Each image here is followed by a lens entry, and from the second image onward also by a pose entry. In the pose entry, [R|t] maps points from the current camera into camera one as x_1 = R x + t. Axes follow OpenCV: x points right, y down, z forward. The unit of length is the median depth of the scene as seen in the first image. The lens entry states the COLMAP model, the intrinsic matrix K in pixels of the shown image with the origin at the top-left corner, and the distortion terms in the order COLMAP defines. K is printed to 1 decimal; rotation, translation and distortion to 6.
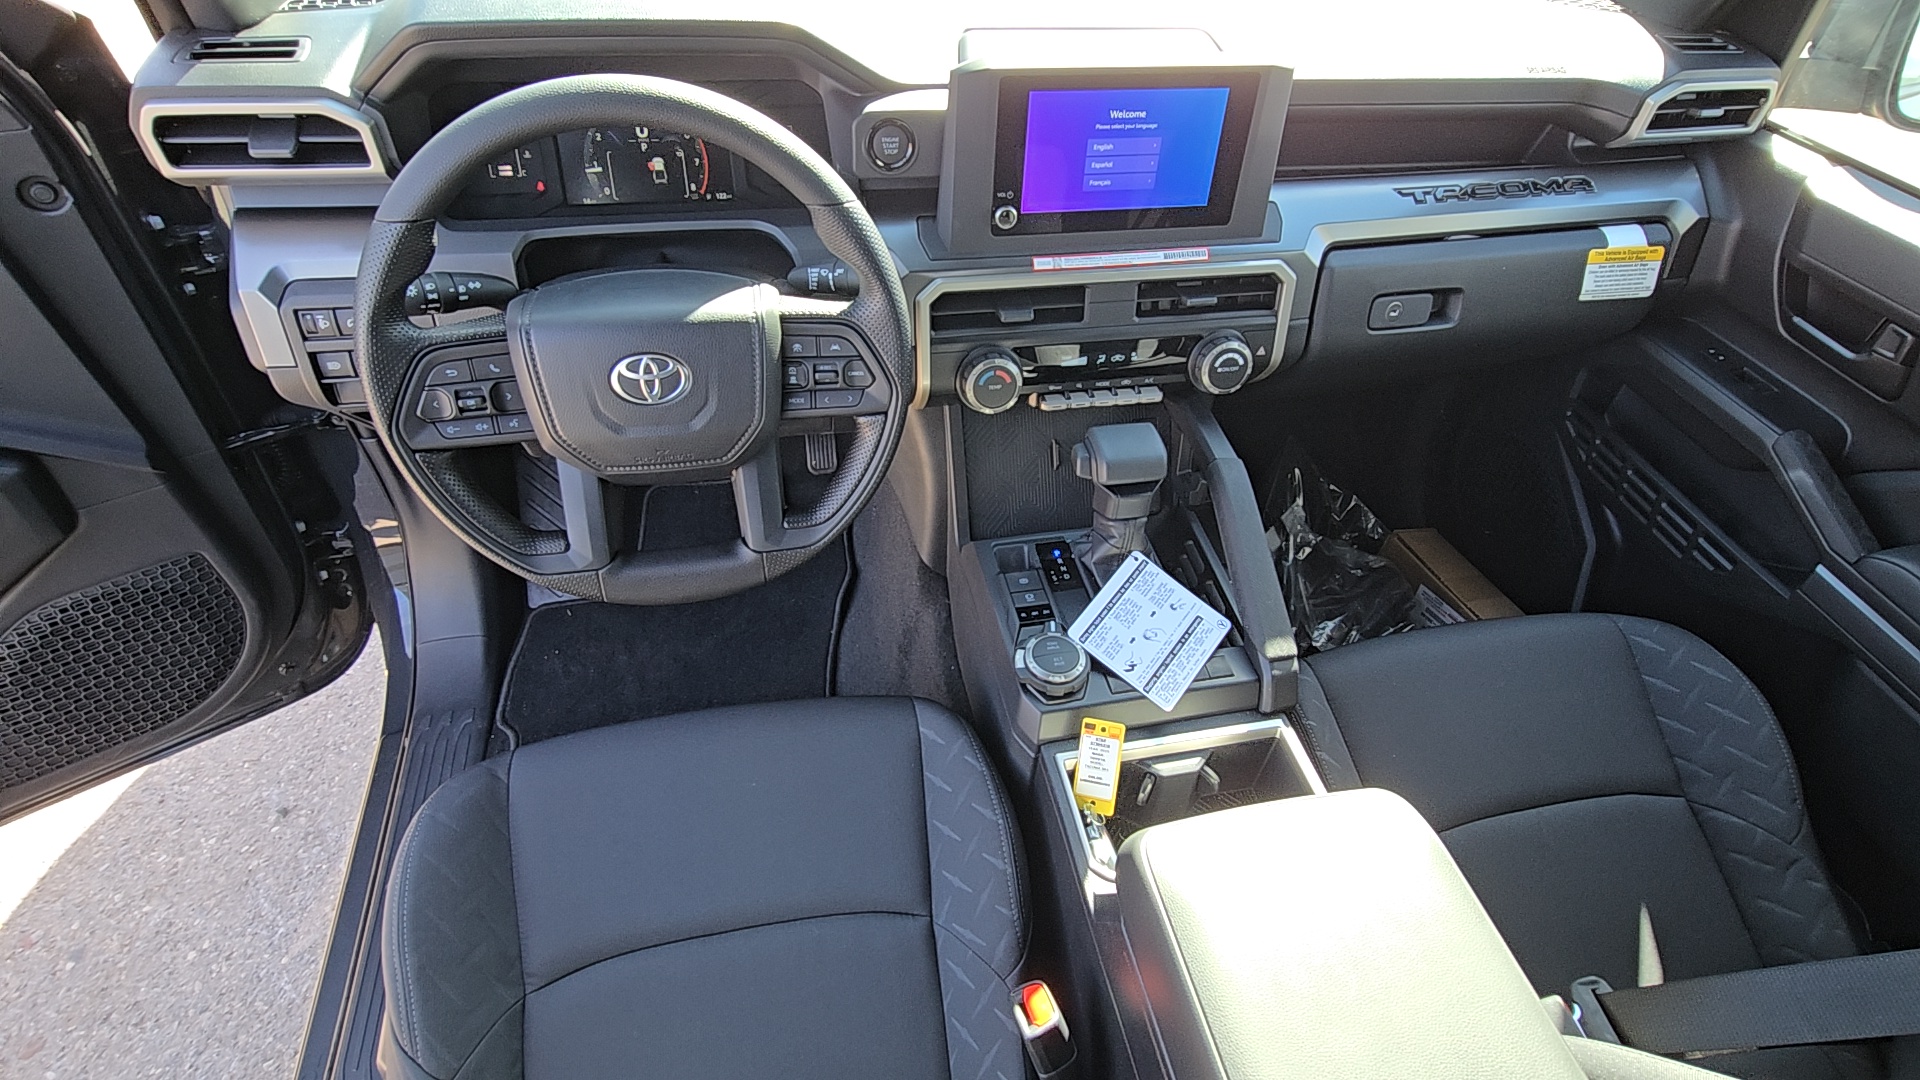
lens RADIAL K [[989.9, 0, 974.6], [0, 989.9, 547.4], [0, 0, 1]] dist [0.000346, 0.000404]
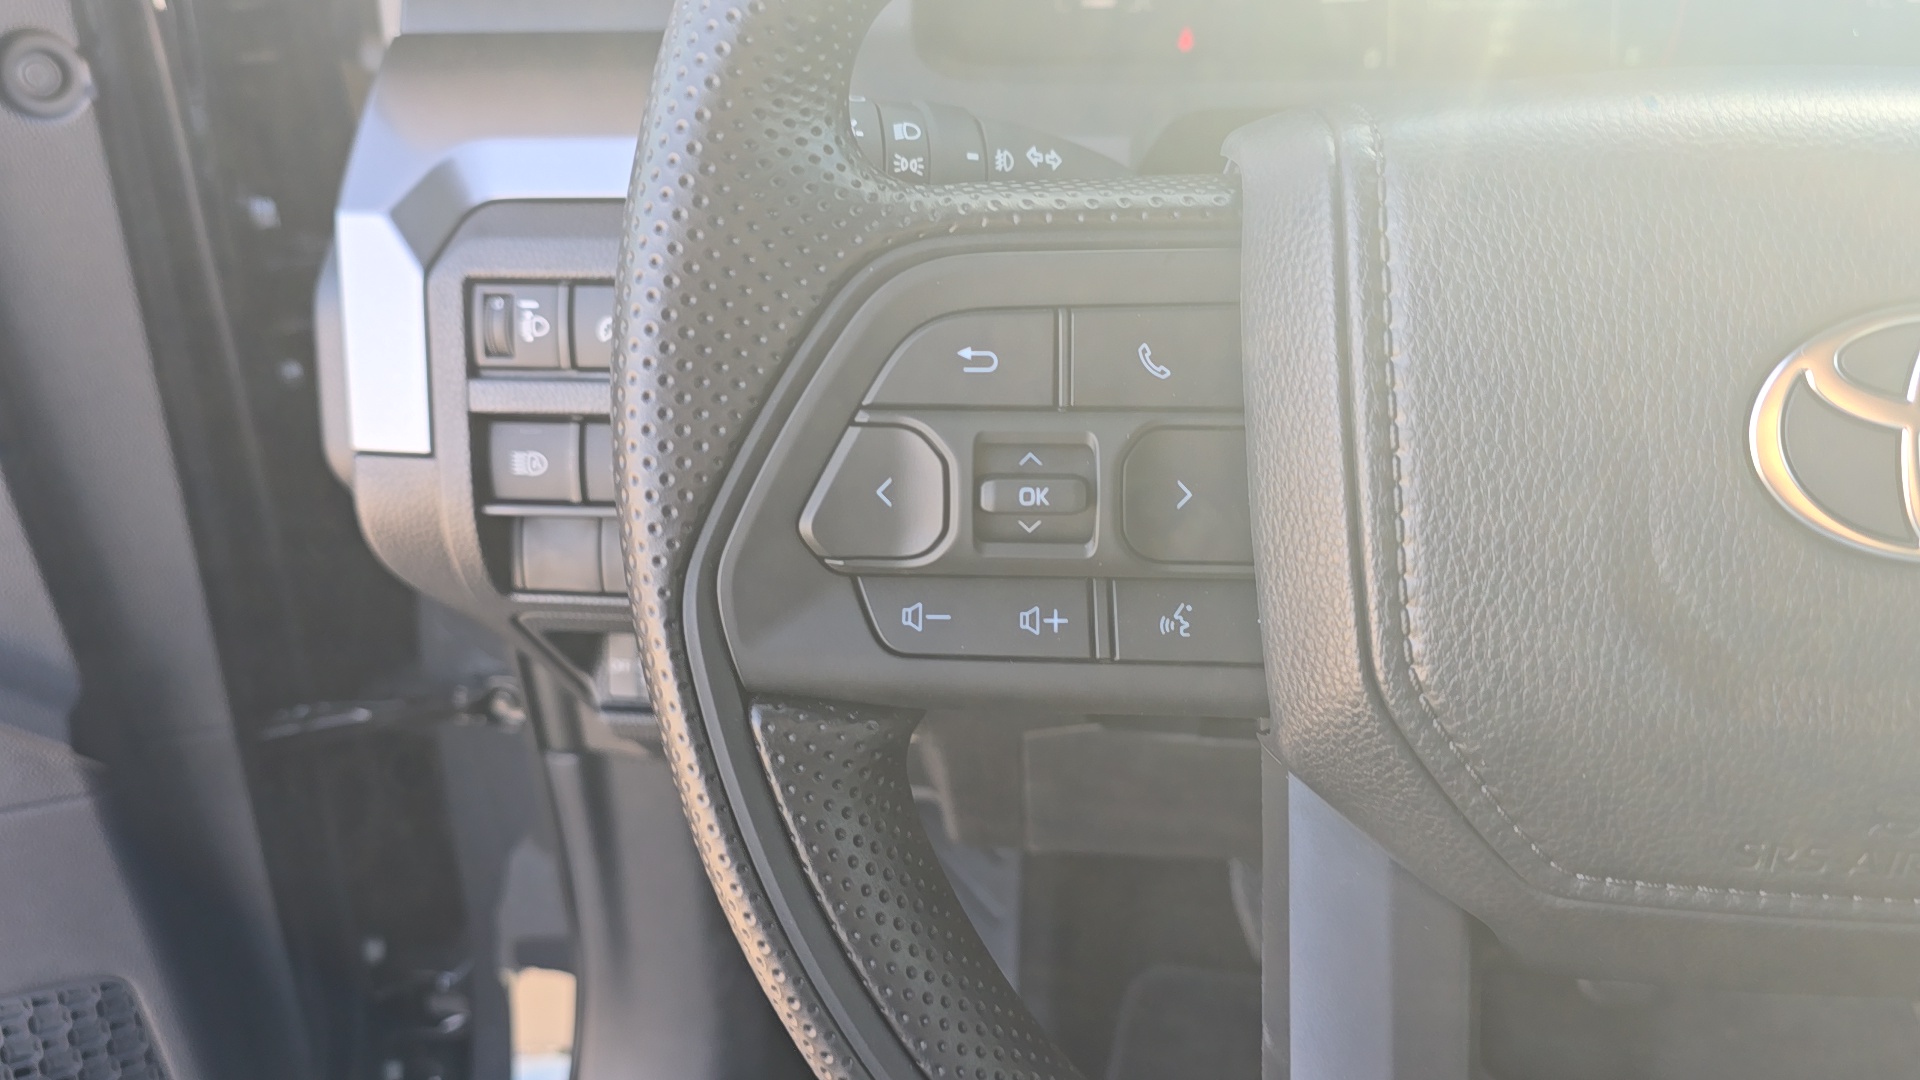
lens RADIAL K [[1635.2, 0, 983.5], [0, 1635.2, 563.1], [0, 0, 1]] dist [-0.018238, -0.010247]
pose [[0.951101, 0.066720, -0.301588, -0.319546], [-0.159342, 0.942426, -0.294014, -0.019255], [0.264608, 0.327693, 0.906973, 0.526691]]
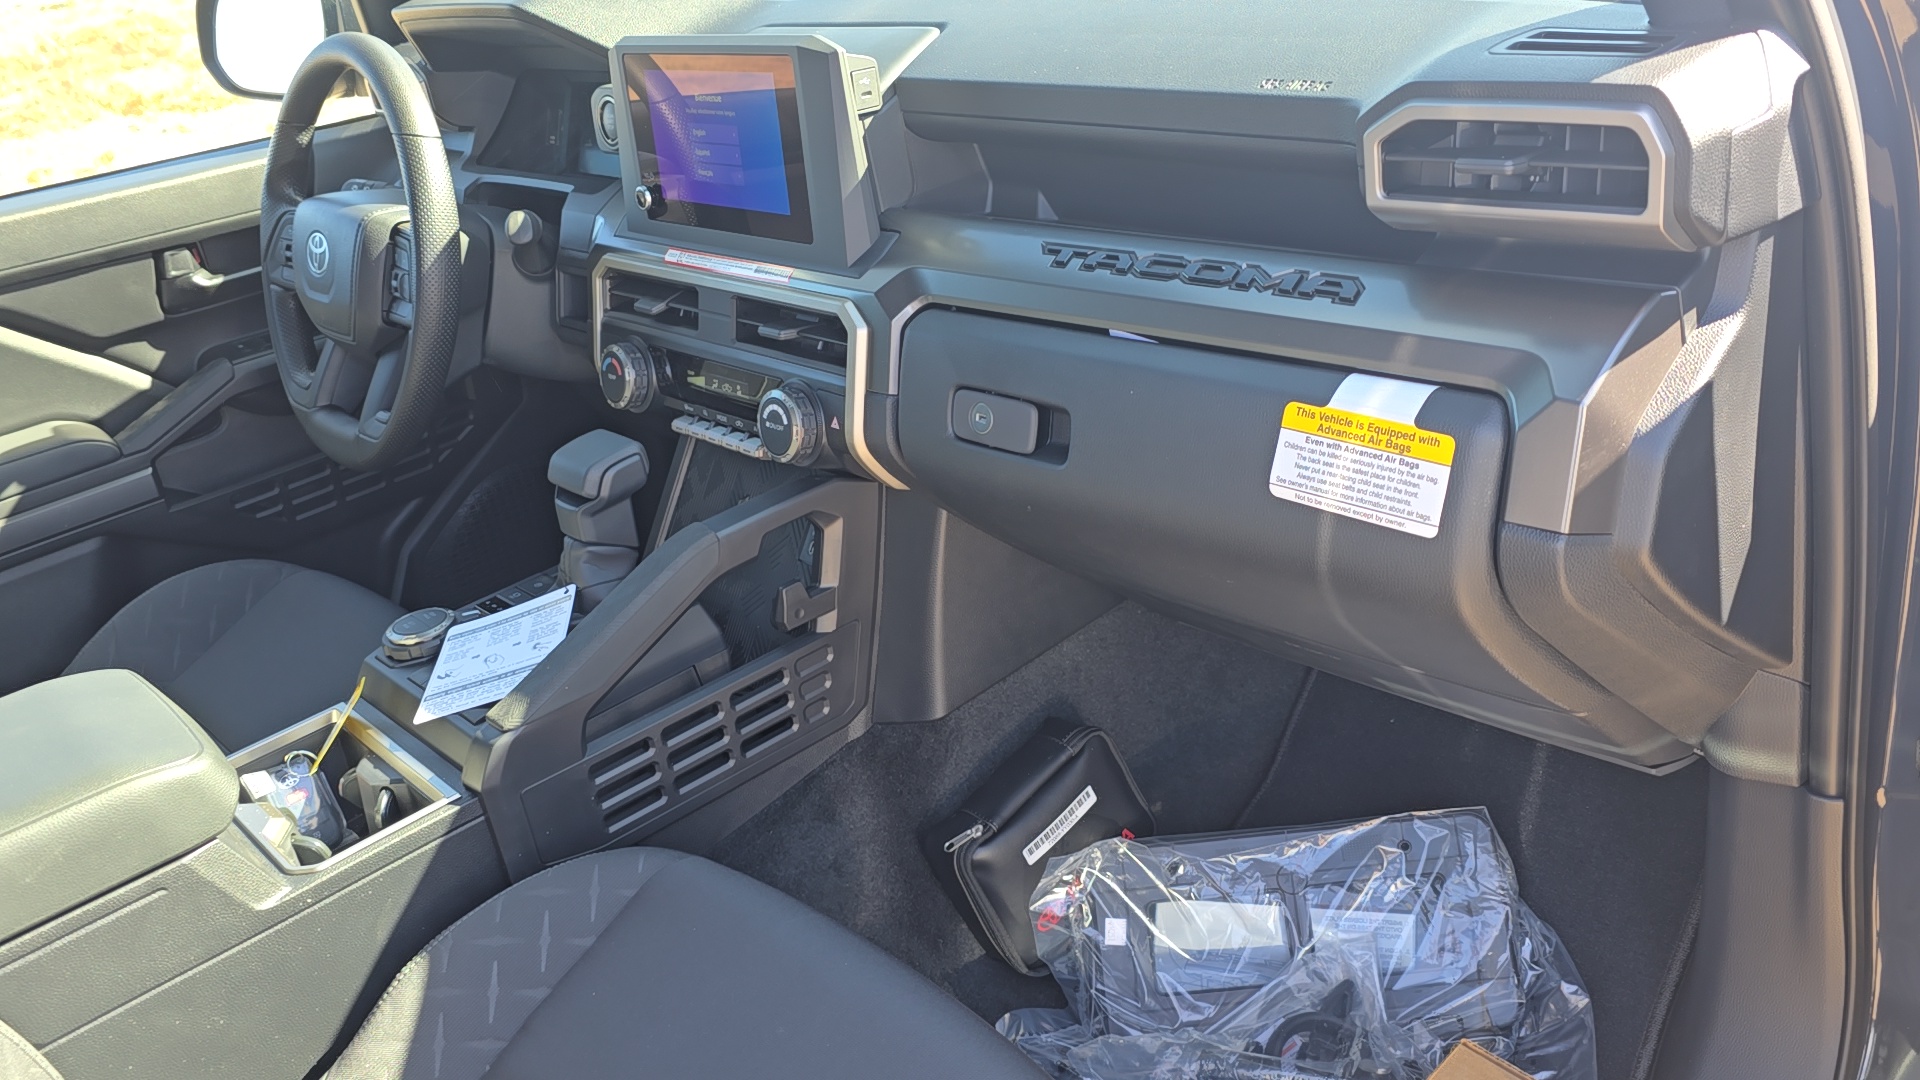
lens RADIAL K [[1572.8, 0, 960.0], [0, 1572.8, 540.0], [0, 0, 1]] dist [-0.002422, 0.000423]
pose [[0.465805, 0.244179, -0.850531, 1.465267], [-0.479195, 0.877646, -0.010474, -0.172043], [0.743908, 0.412449, 0.525821, 0.555671]]
